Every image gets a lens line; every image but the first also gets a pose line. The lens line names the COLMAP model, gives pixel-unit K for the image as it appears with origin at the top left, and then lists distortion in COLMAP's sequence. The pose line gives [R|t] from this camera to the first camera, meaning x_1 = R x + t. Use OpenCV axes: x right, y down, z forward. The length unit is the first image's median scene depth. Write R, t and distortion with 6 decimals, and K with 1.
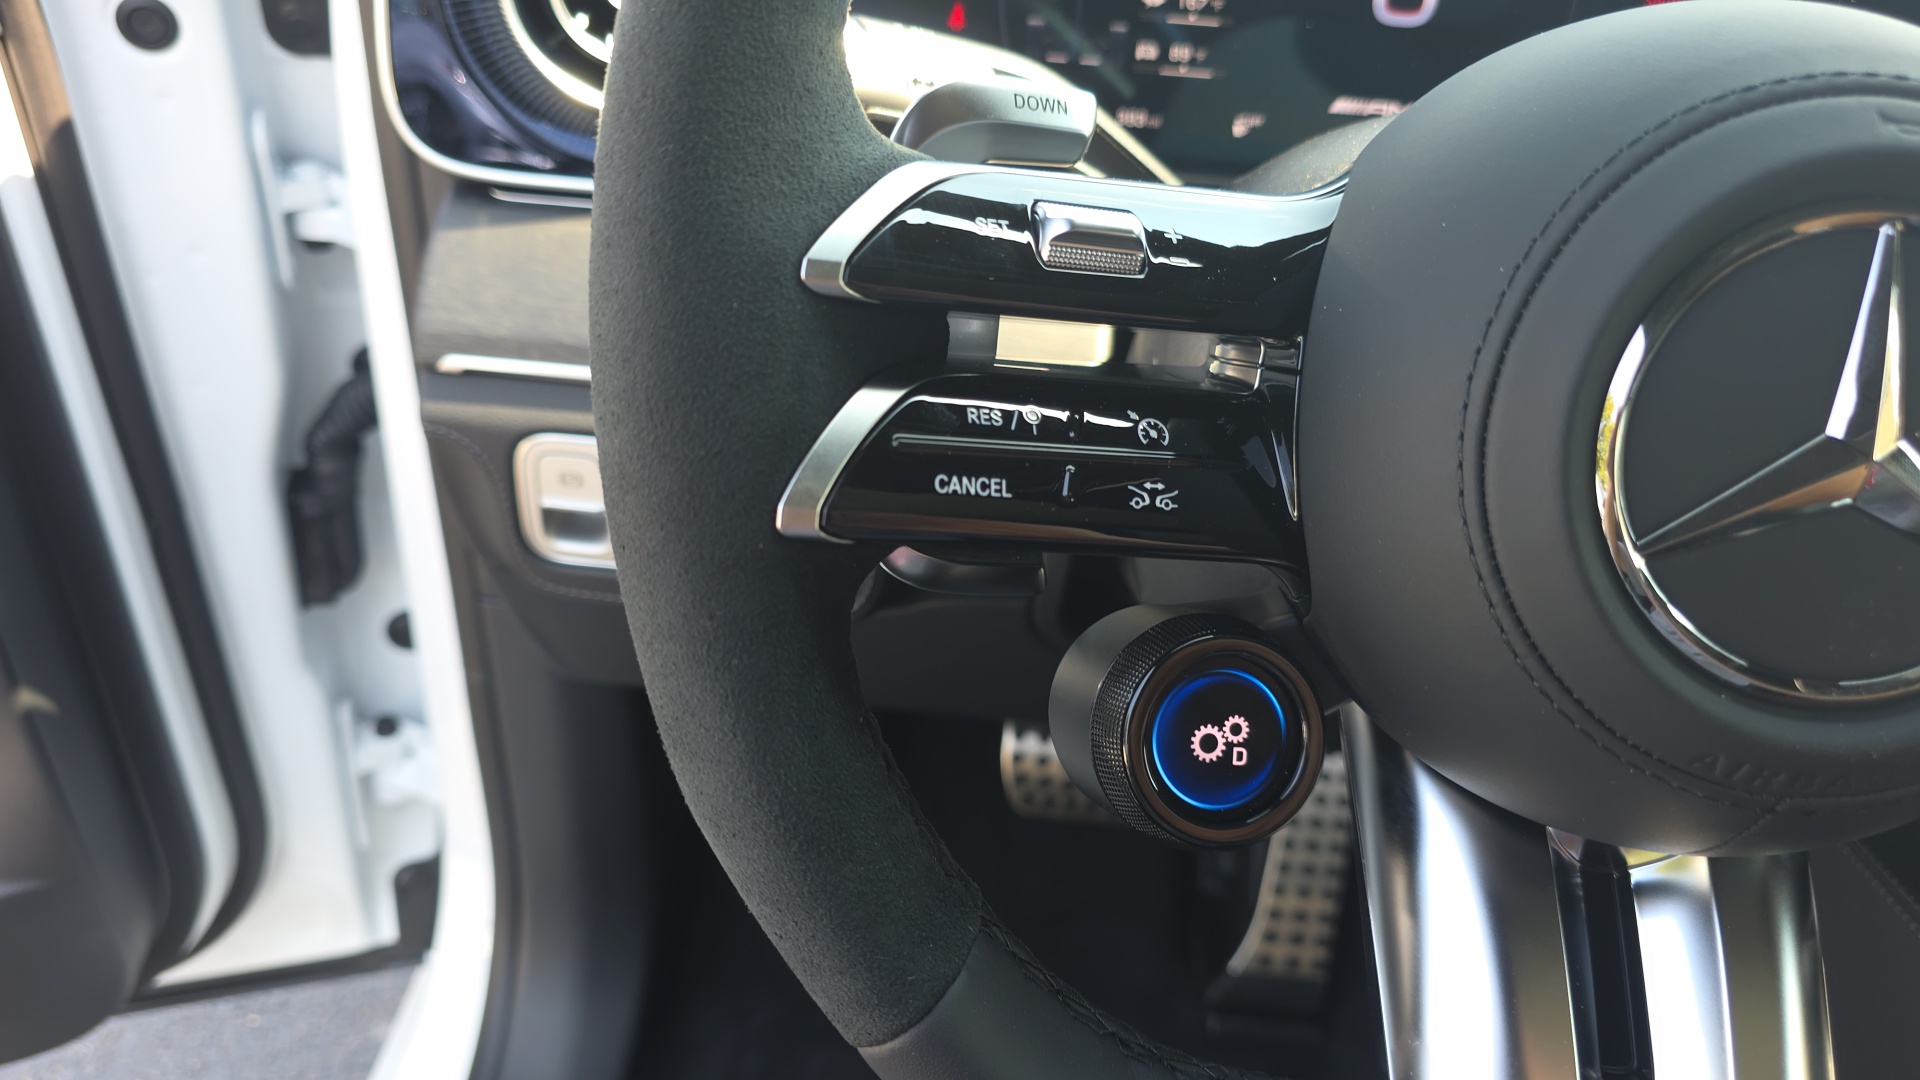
lens RADIAL K [[1343.8, 0, 963.0], [0, 1343.8, 524.3], [0, 0, 1]] dist [-0.000276, -0.002233]
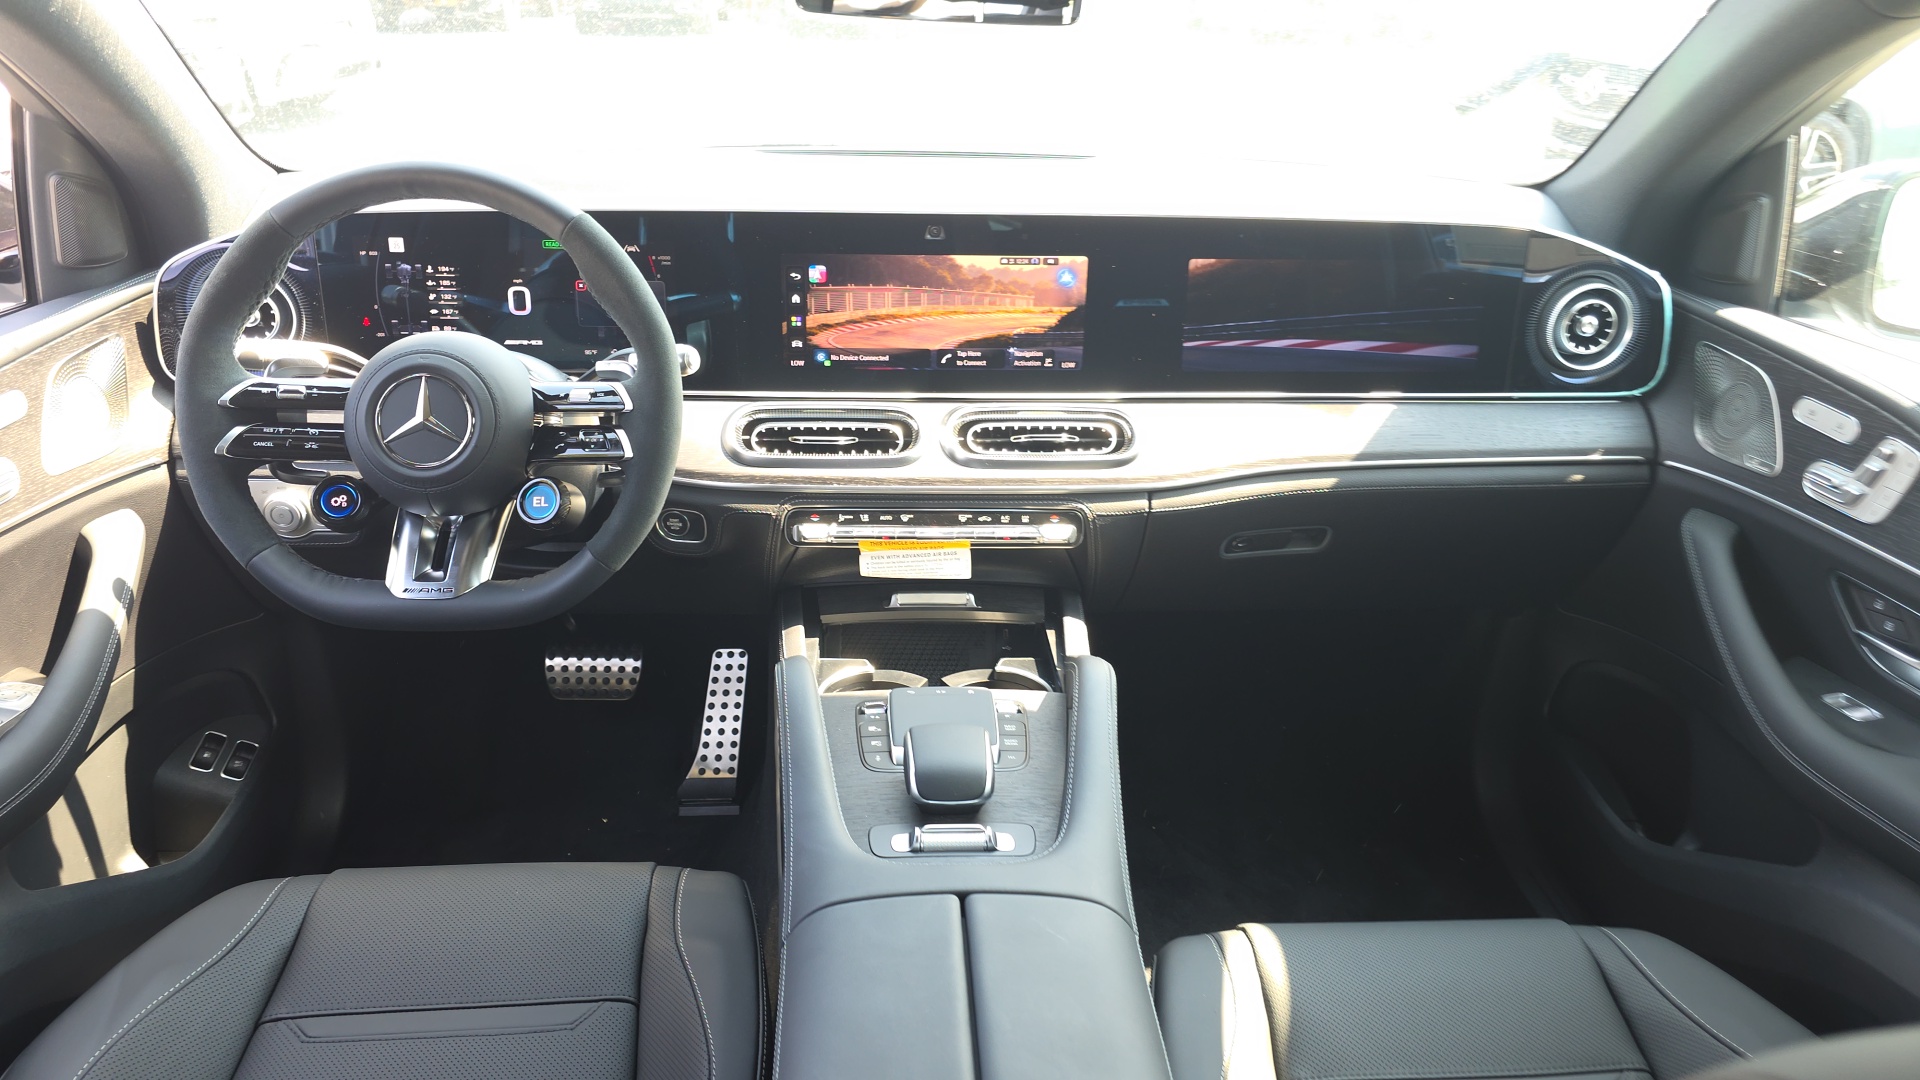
lens RADIAL K [[1280.4, 0, 948.9], [0, 1280.4, 521.8], [0, 0, 1]] dist [0.085746, -0.100795]
pose [[0.993627, -0.083799, 0.075381, 0.908043], [0.092277, 0.988824, -0.117098, 0.447625], [-0.064726, 0.123307, 0.990255, -1.638905]]
